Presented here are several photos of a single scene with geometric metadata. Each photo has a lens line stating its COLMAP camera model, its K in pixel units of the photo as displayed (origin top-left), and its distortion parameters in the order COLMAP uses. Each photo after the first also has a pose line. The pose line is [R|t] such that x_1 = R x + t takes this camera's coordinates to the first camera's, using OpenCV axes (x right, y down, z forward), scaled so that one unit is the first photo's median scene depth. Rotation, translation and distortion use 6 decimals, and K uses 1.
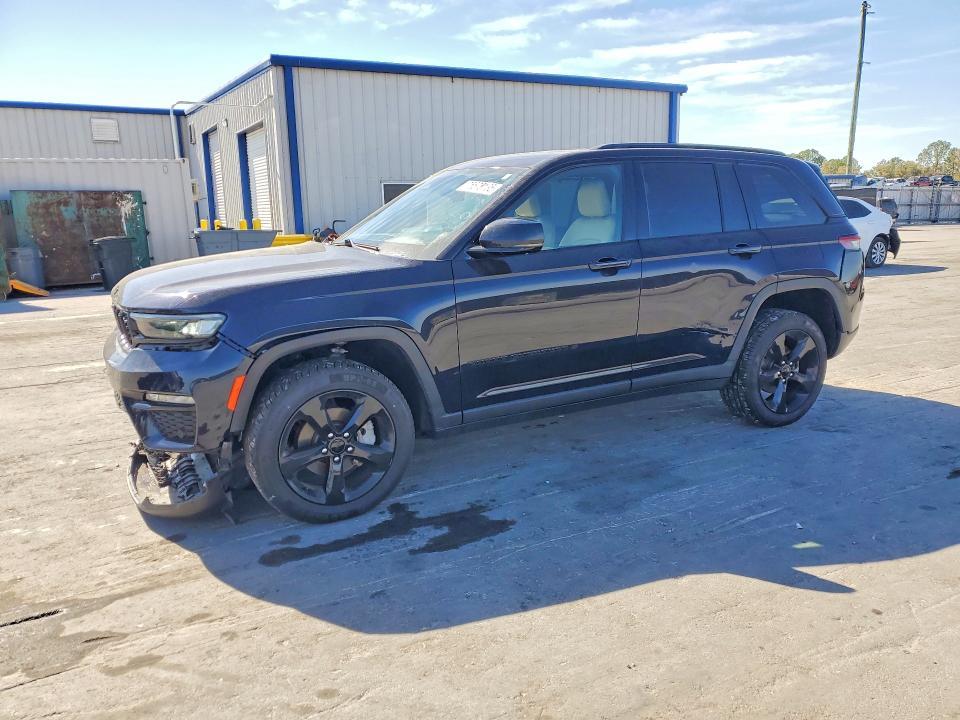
lens RADIAL K [[762.8, 0, 480.0], [0, 762.8, 360.0], [0, 0, 1]] dist [0.019535, 0.002286]
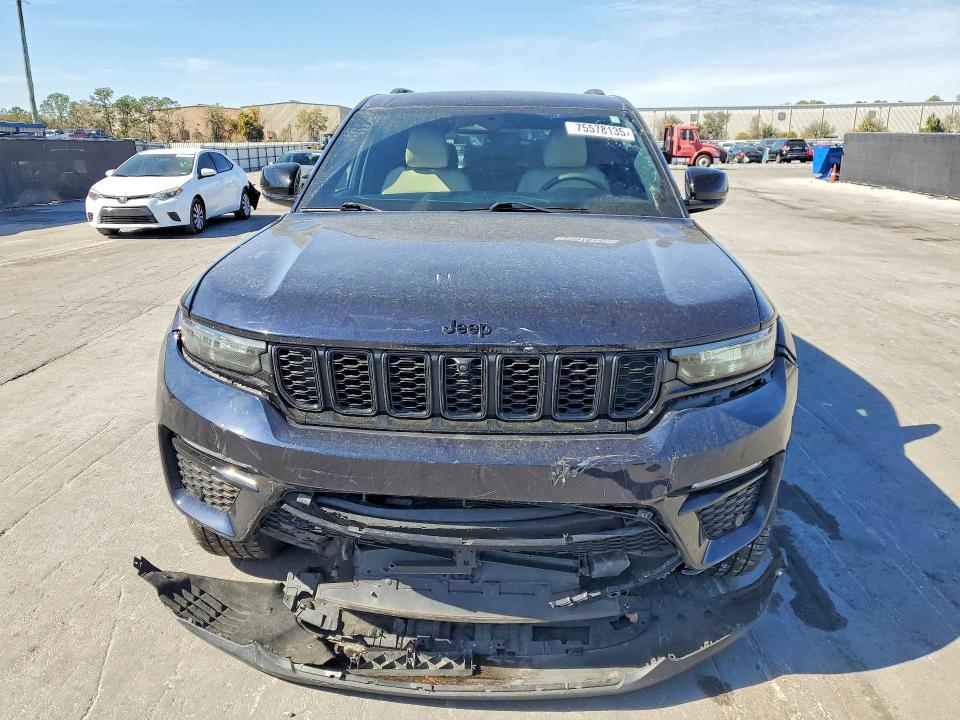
lens RADIAL K [[762.8, 0, 480.0], [0, 762.8, 360.0], [0, 0, 1]] dist [0.019535, 0.002286]
pose [[0.489130, -0.207558, 0.847155, -0.246069], [0.158320, 0.976266, 0.147780, -0.038279], [-0.857722, 0.061838, 0.510382, 0.210844]]
